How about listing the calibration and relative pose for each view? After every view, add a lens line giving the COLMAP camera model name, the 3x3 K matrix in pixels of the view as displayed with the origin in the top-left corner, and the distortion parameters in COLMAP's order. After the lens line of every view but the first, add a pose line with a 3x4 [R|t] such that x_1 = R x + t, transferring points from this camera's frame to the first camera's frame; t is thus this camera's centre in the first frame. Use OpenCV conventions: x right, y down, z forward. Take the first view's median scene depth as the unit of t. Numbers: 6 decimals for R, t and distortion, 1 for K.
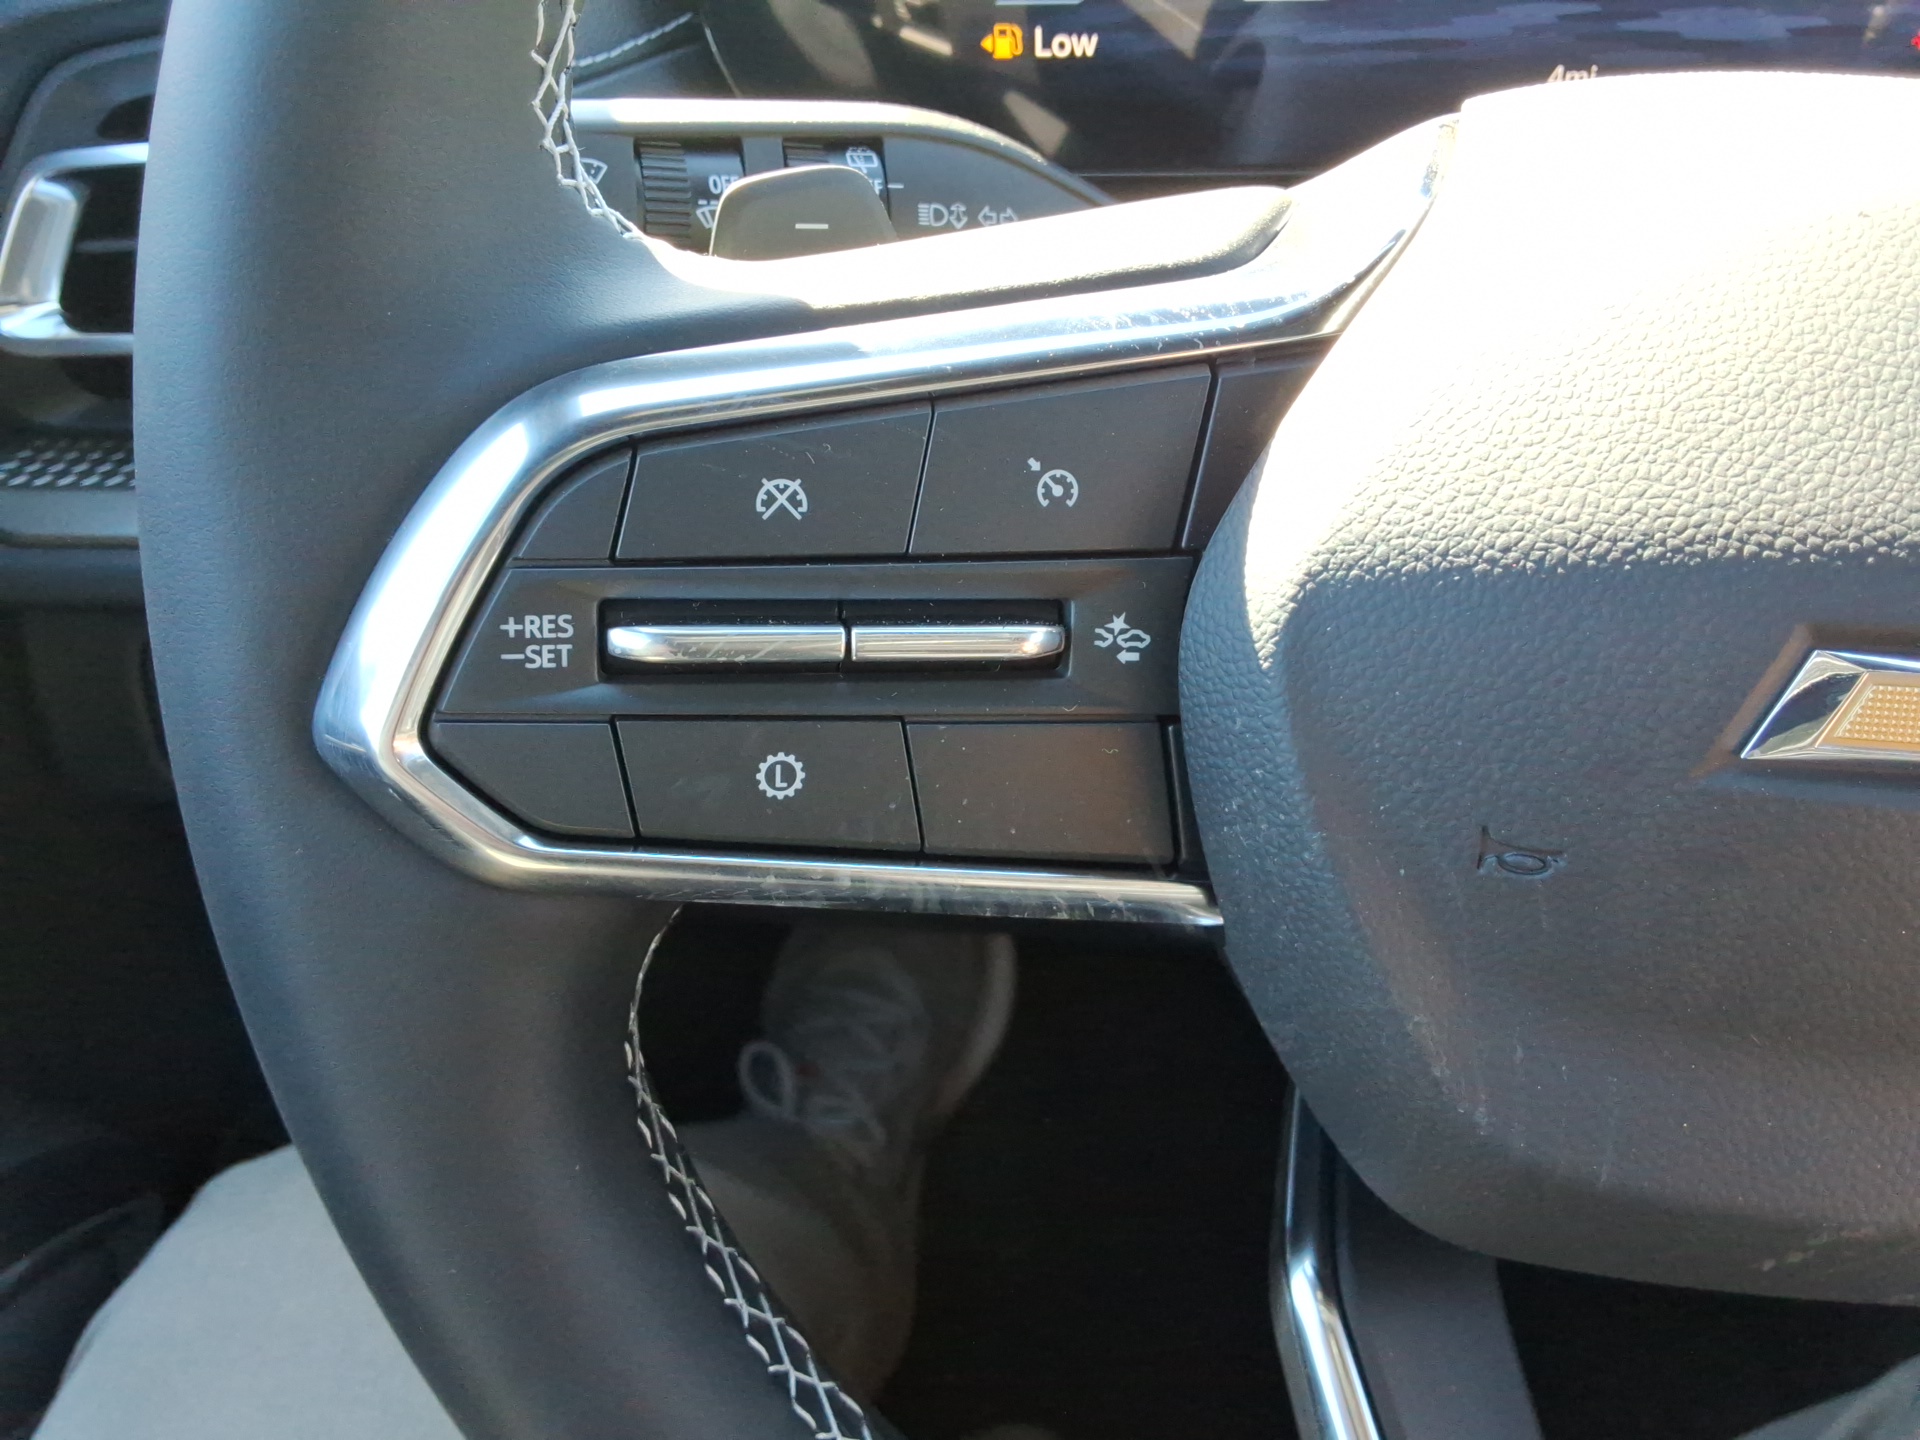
lens RADIAL K [[1544.2, 0, 963.6], [0, 1544.2, 695.1], [0, 0, 1]] dist [0.083559, -0.116468]
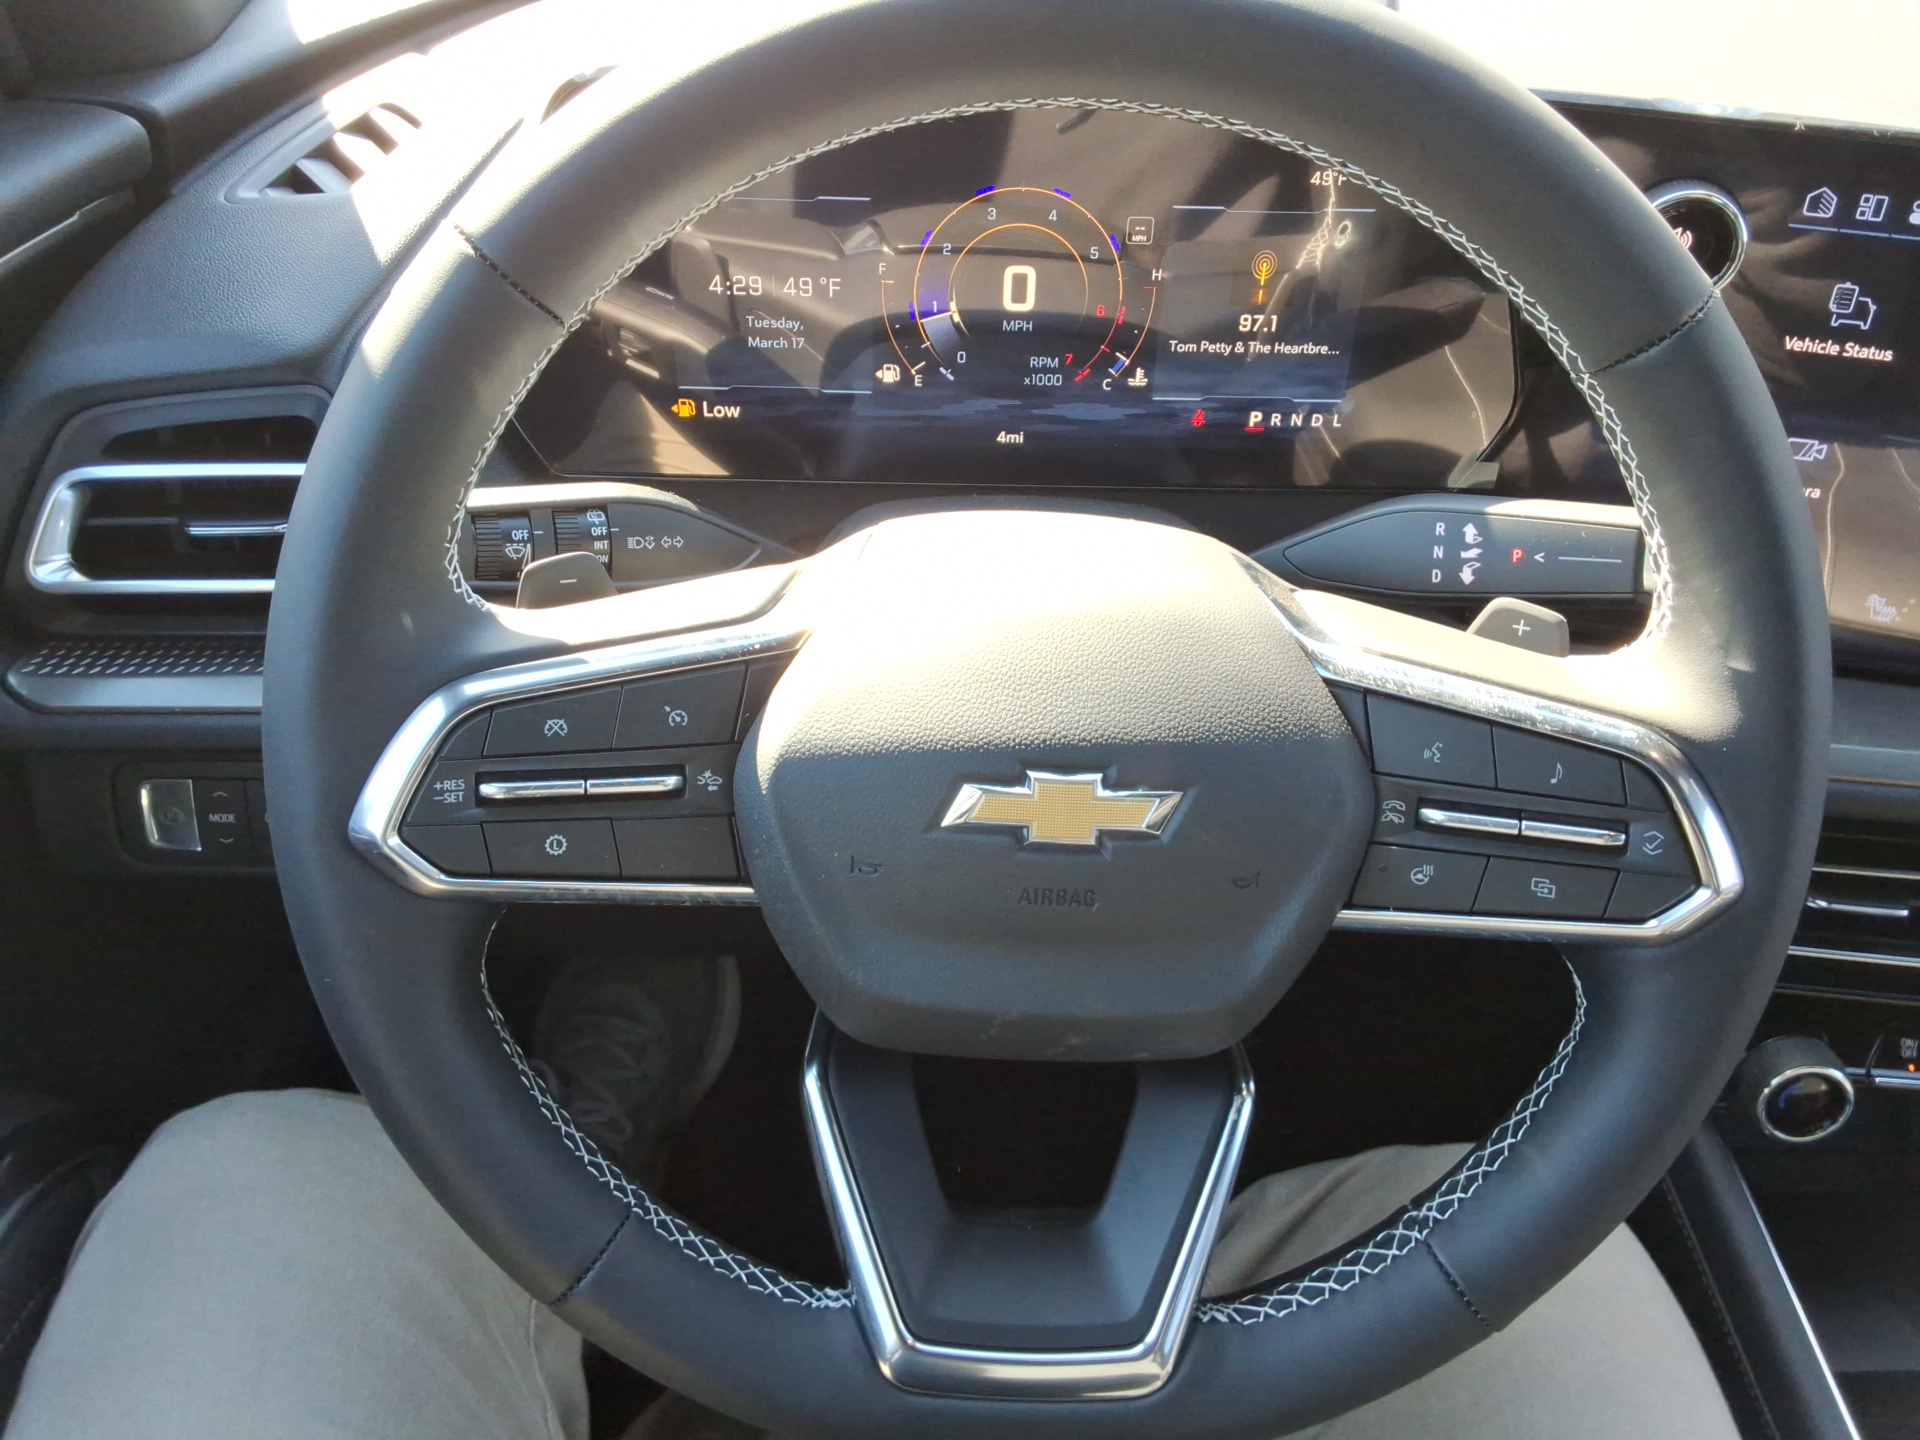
lens RADIAL K [[1529.1, 0, 974.2], [0, 1529.1, 703.5], [0, 0, 1]] dist [0.107125, -0.149654]
pose [[0.987654, -0.014464, 0.155982, 0.138675], [0.020268, 0.999158, -0.035679, -0.062459], [-0.155335, 0.038400, 0.987115, -1.340044]]
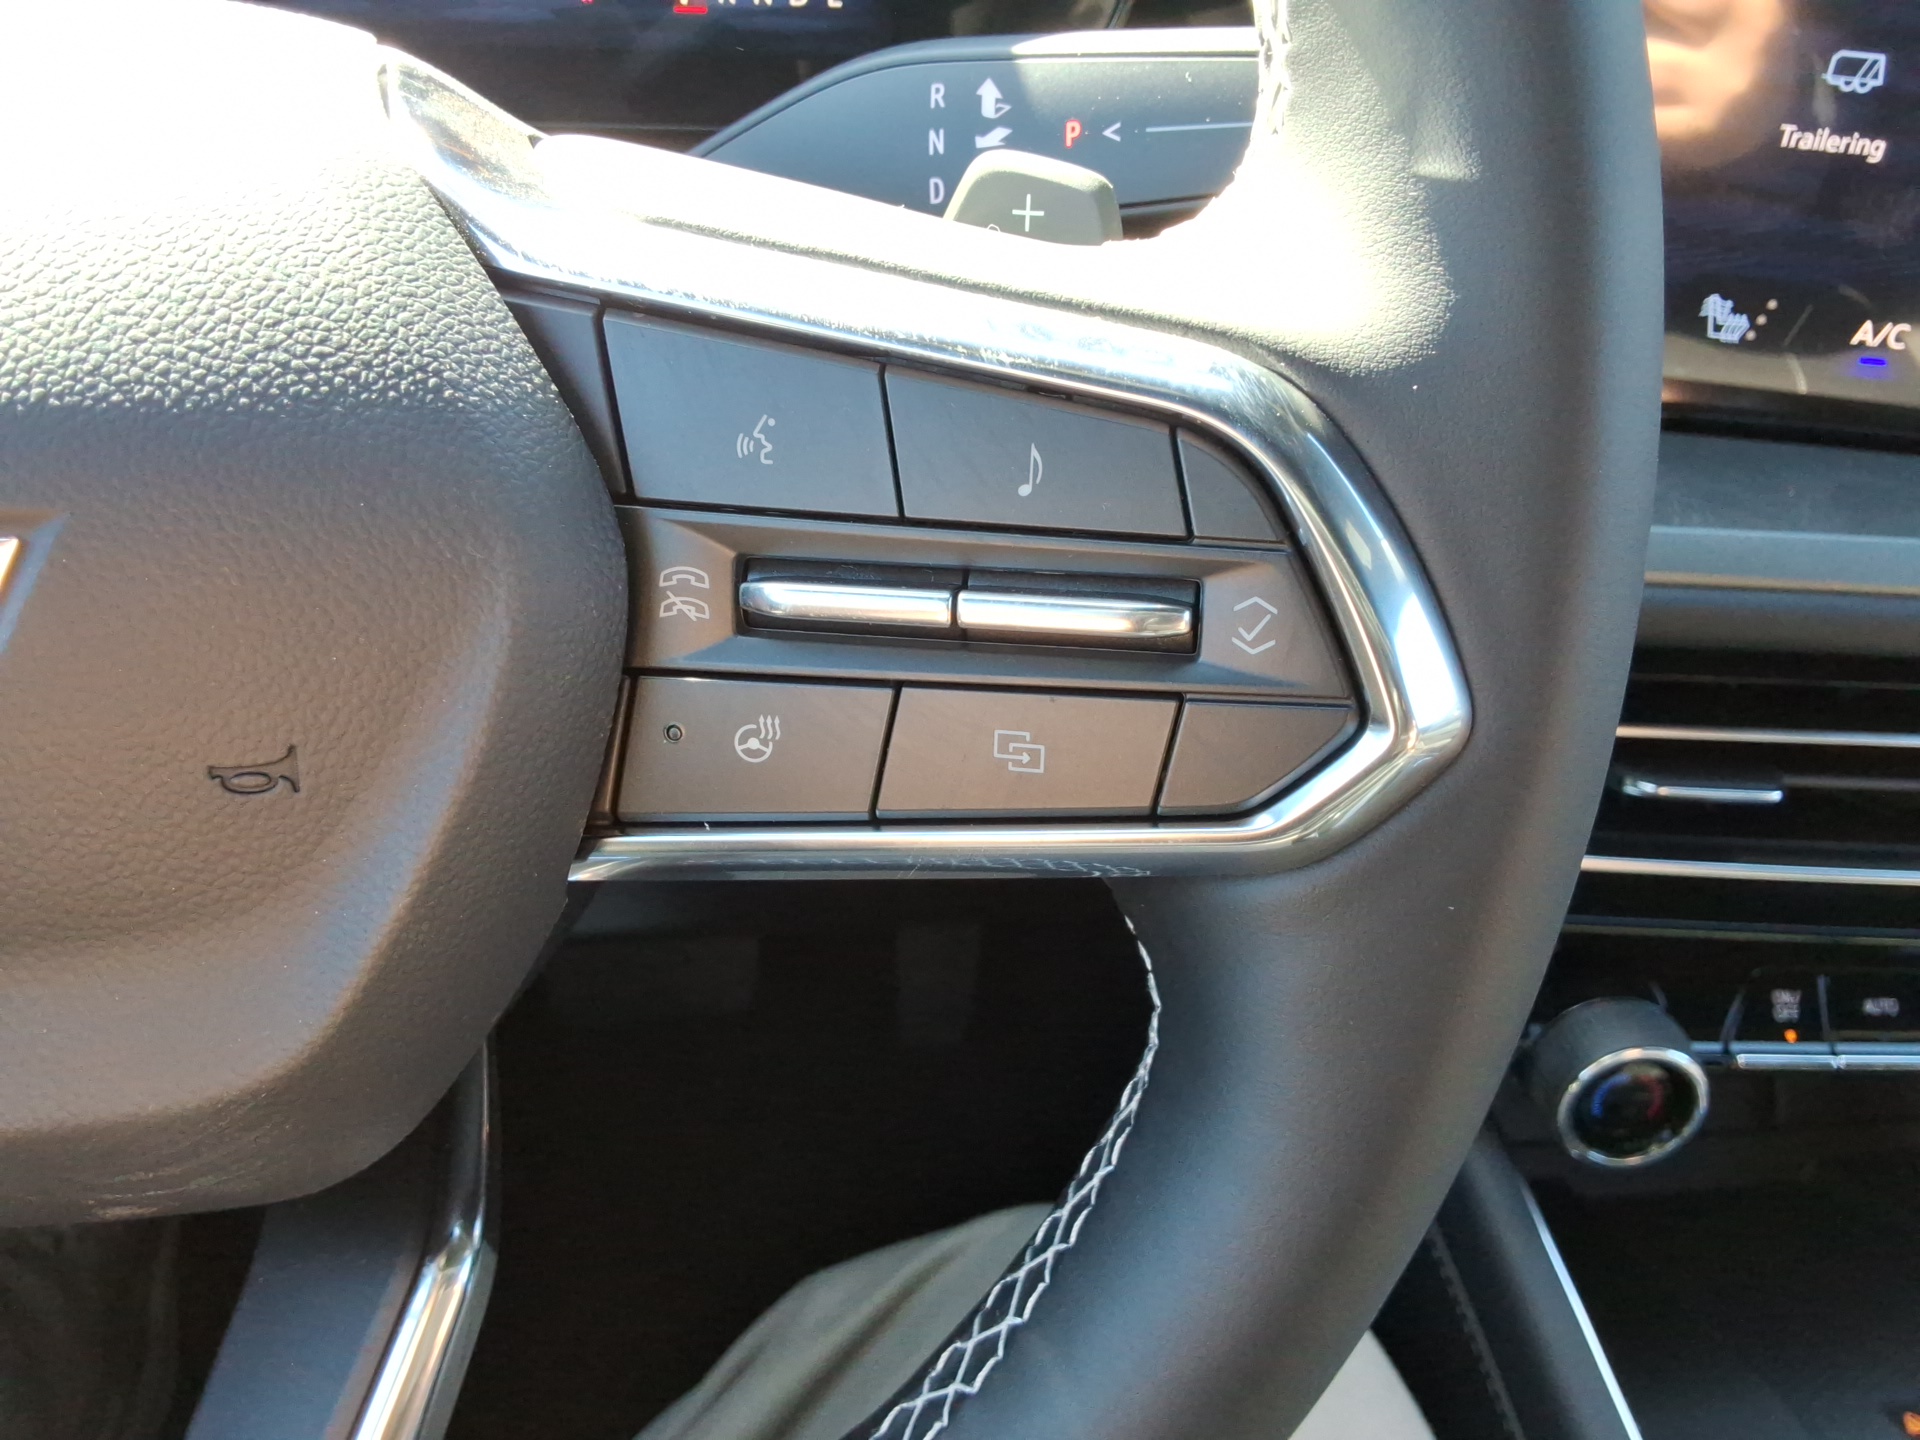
lens RADIAL K [[1529.1, 0, 974.2], [0, 1529.1, 703.5], [0, 0, 1]] dist [0.107125, -0.149654]
pose [[0.967147, -0.063689, 0.246110, 1.077602], [0.066081, 0.997813, -0.001464, 0.117476], [-0.245479, 0.017679, 0.969241, -0.097254]]
